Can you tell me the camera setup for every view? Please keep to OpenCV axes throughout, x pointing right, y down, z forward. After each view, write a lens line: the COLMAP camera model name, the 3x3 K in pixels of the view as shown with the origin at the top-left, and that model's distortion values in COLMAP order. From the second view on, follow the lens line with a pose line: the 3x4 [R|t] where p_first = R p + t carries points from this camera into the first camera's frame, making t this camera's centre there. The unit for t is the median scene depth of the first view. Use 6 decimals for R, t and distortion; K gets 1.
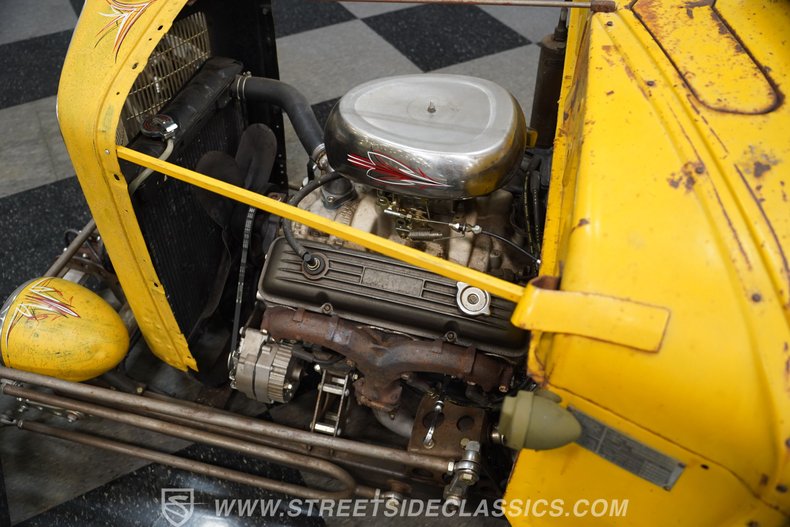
lens RADIAL K [[678.7, 0, 397.1], [0, 678.7, 258.3], [0, 0, 1]] dist [-0.089844, 0.039416]
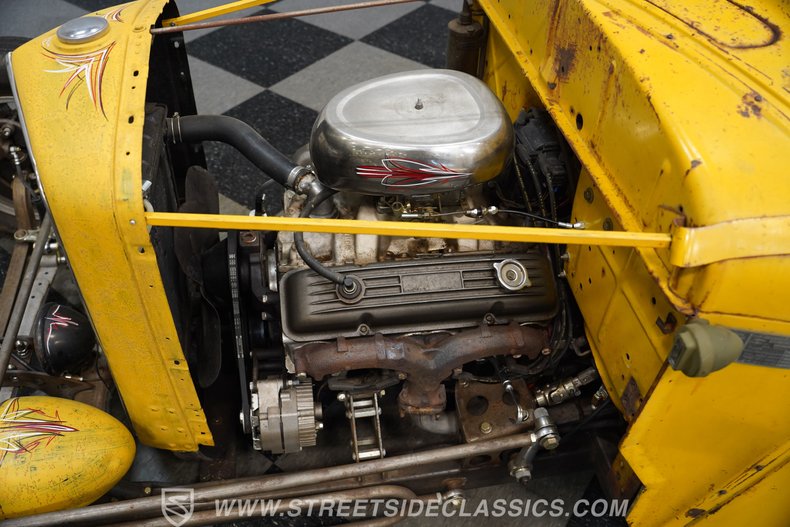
lens RADIAL K [[678.7, 0, 382.2], [0, 678.7, 255.9], [0, 0, 1]] dist [-0.089844, 0.039416]
pose [[0.911363, -0.264983, 0.314962, -0.367643], [0.270440, 0.962355, 0.027108, -0.047401], [-0.310288, 0.060473, 0.948717, 0.075834]]
